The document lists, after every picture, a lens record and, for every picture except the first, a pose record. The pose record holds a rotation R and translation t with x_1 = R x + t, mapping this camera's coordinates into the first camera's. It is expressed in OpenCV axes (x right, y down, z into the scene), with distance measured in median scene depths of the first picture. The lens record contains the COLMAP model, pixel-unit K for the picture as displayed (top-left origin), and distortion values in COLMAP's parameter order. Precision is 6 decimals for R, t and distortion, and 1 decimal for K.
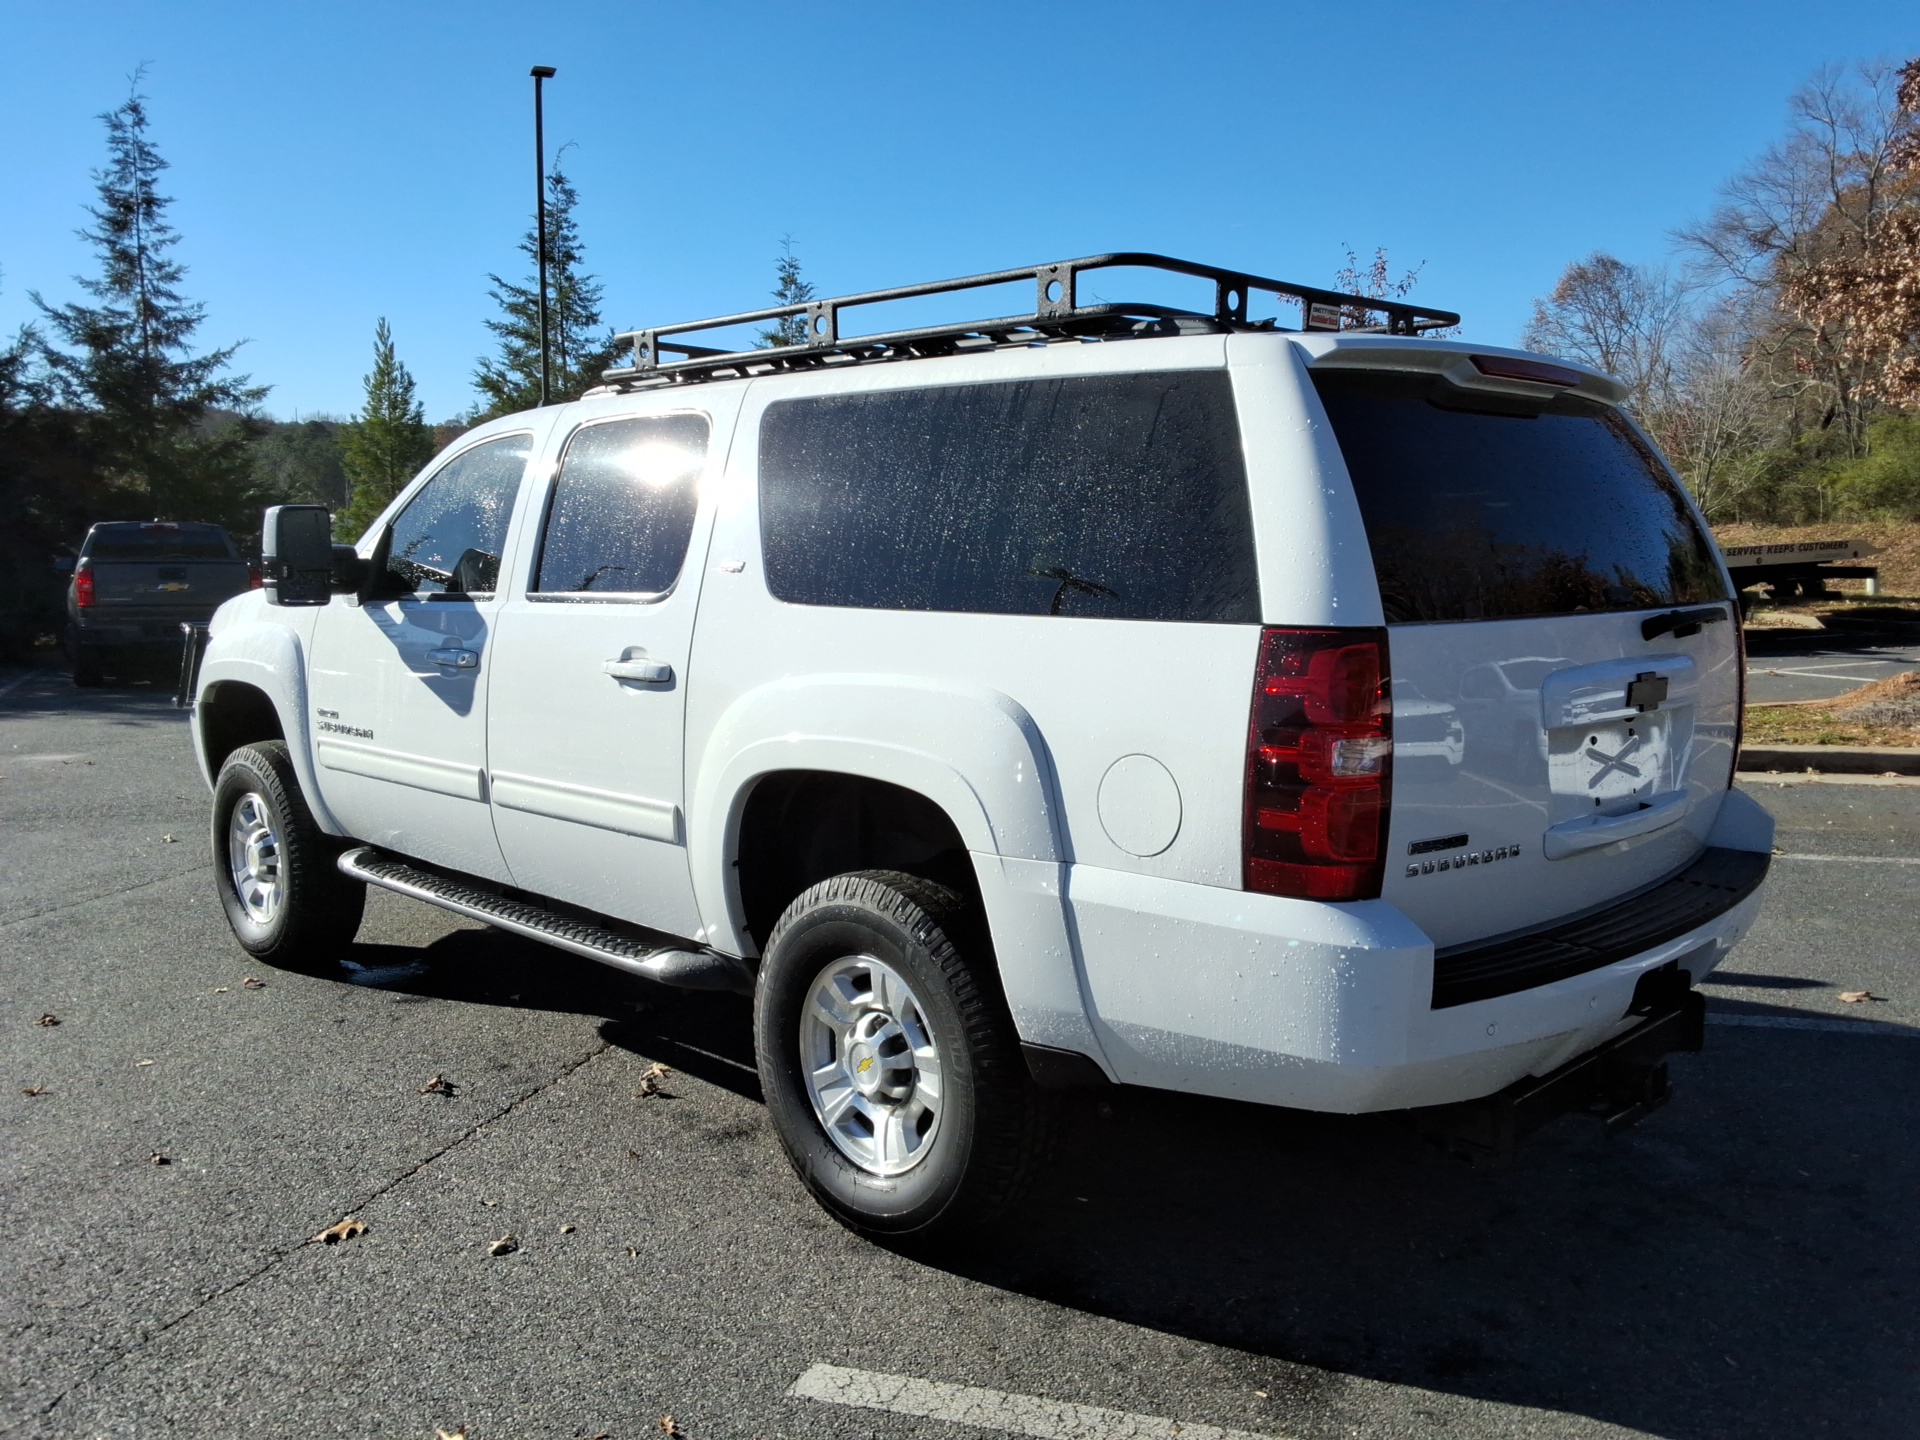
lens RADIAL K [[1540.9, 0, 973.8], [0, 1540.9, 717.1], [0, 0, 1]] dist [0.103751, -0.155806]
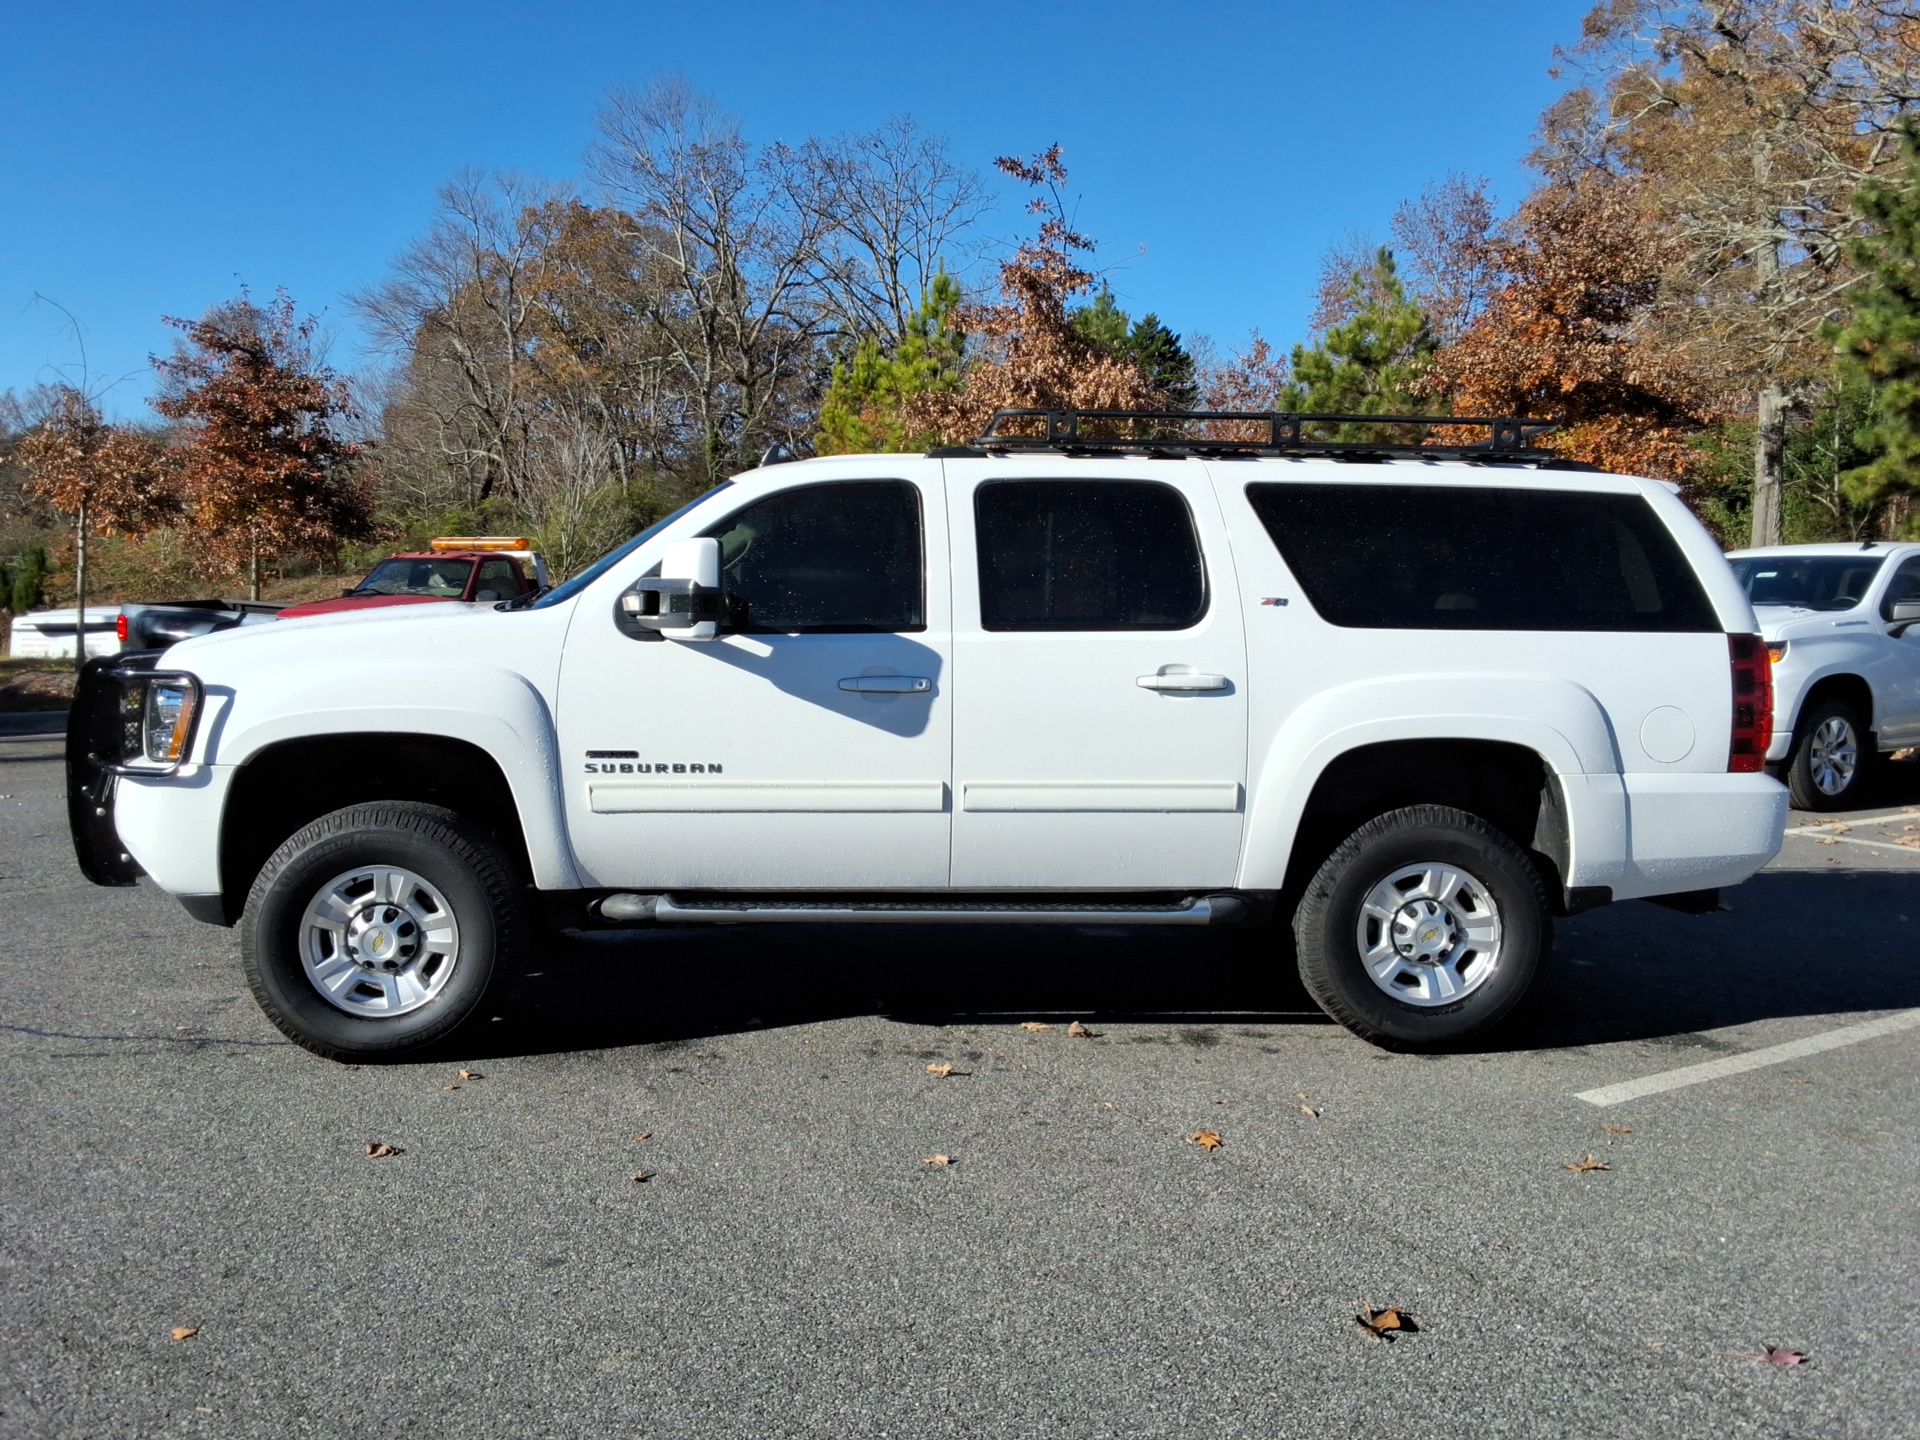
lens RADIAL K [[1540.9, 0, 973.8], [0, 1540.9, 717.1], [0, 0, 1]] dist [0.103751, -0.155806]
pose [[0.661509, -0.043101, 0.748697, -0.249279], [0.067415, 0.997723, -0.002127, -0.001987], [-0.746901, 0.051880, 0.662909, 0.054661]]
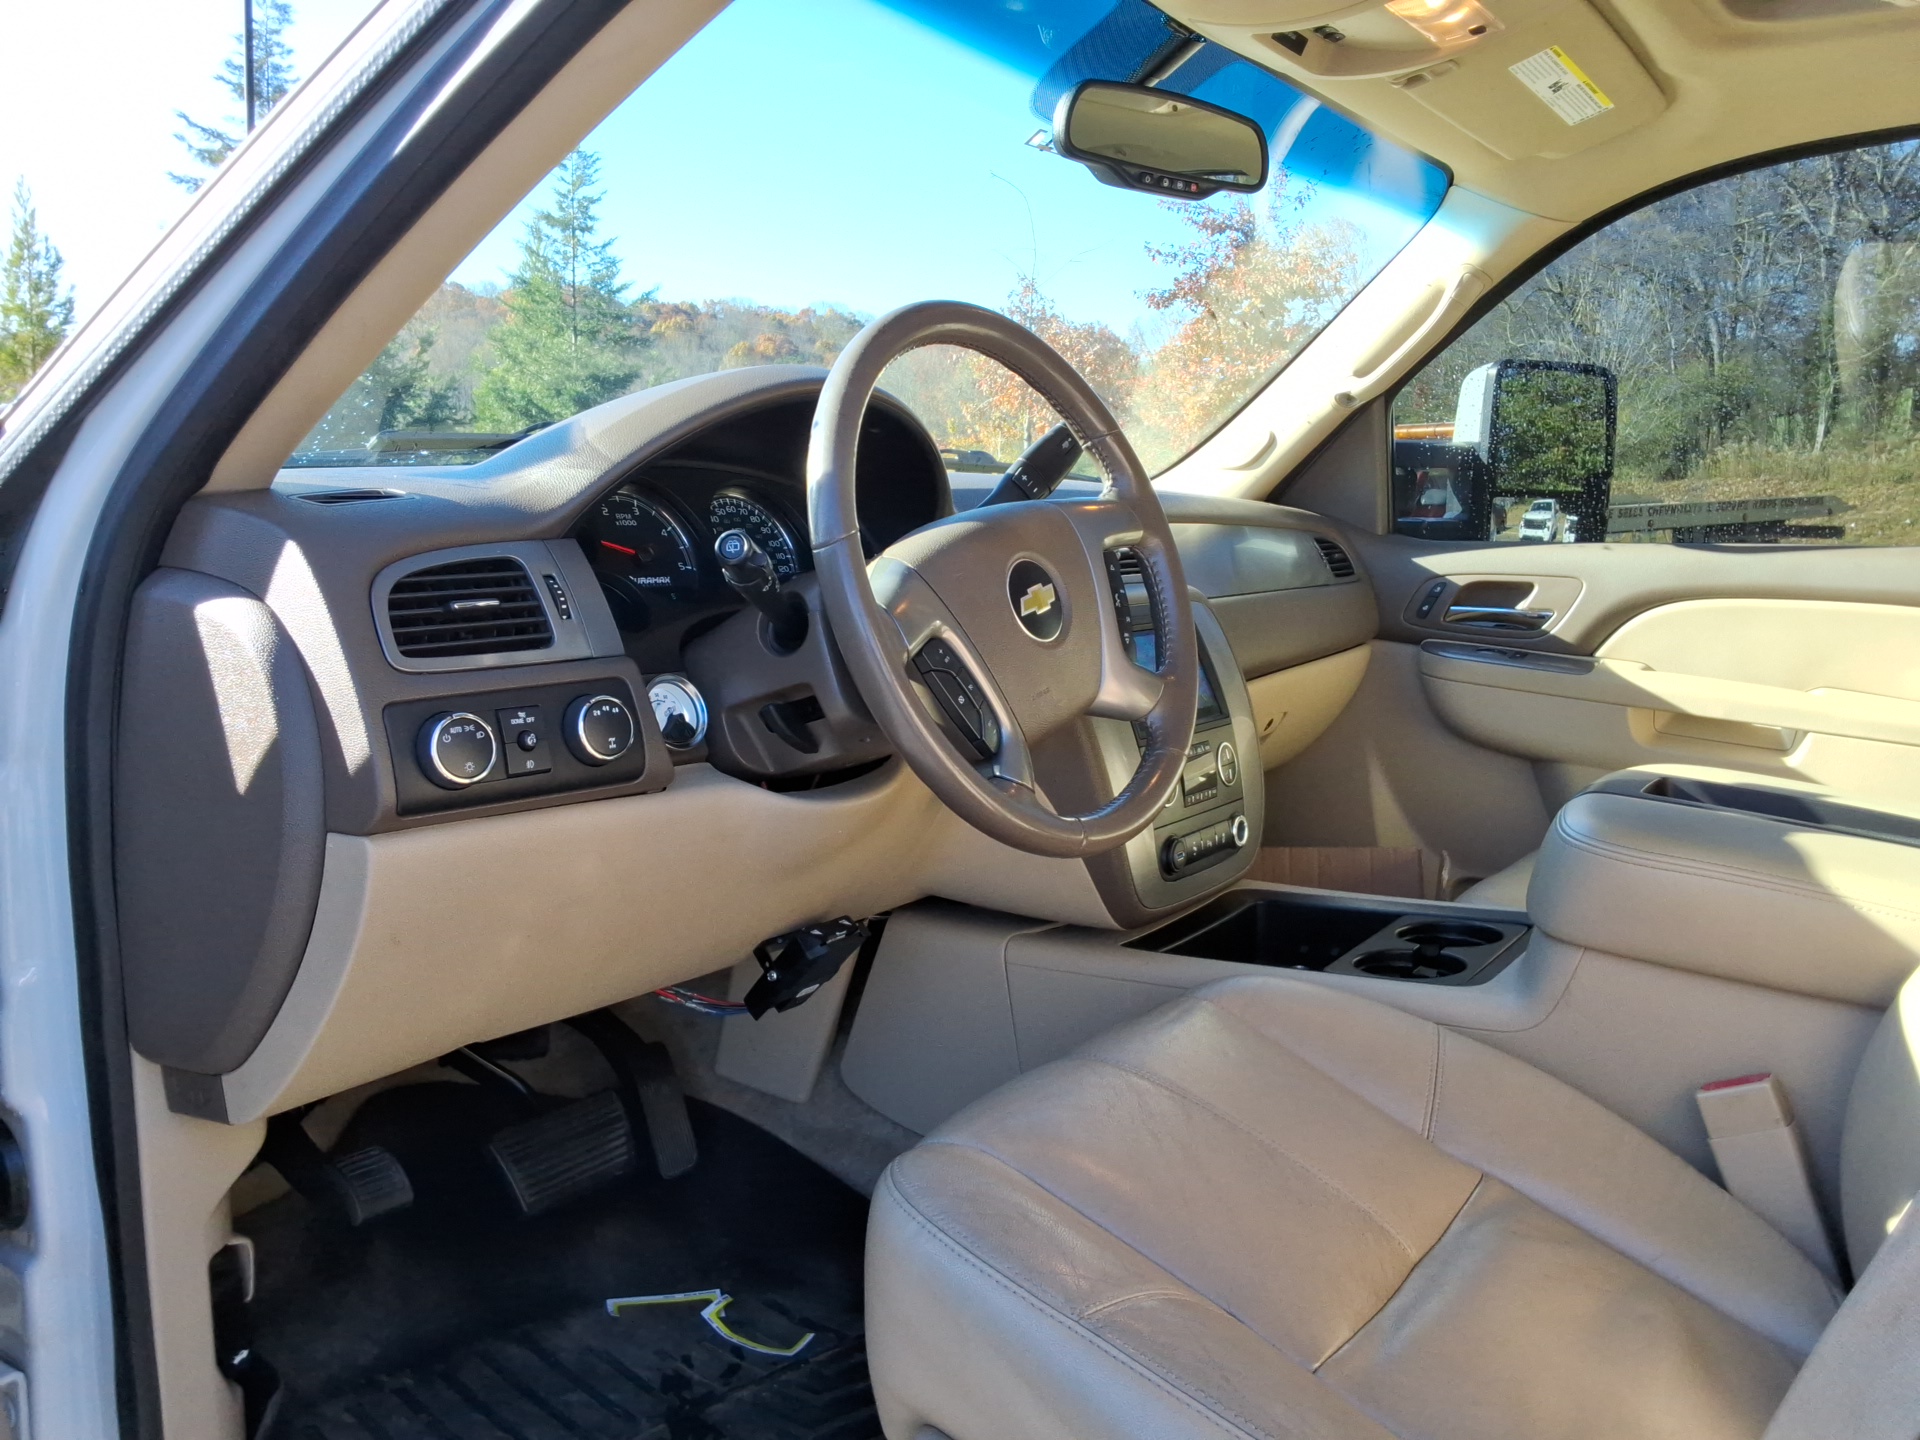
lens RADIAL K [[1540.9, 0, 973.8], [0, 1540.9, 717.1], [0, 0, 1]] dist [0.103751, -0.155806]
pose [[0.982866, -0.007166, 0.184180, -0.083378], [0.000526, 0.999349, 0.036074, -0.018870], [-0.184319, -0.035359, 0.982230, 0.203428]]
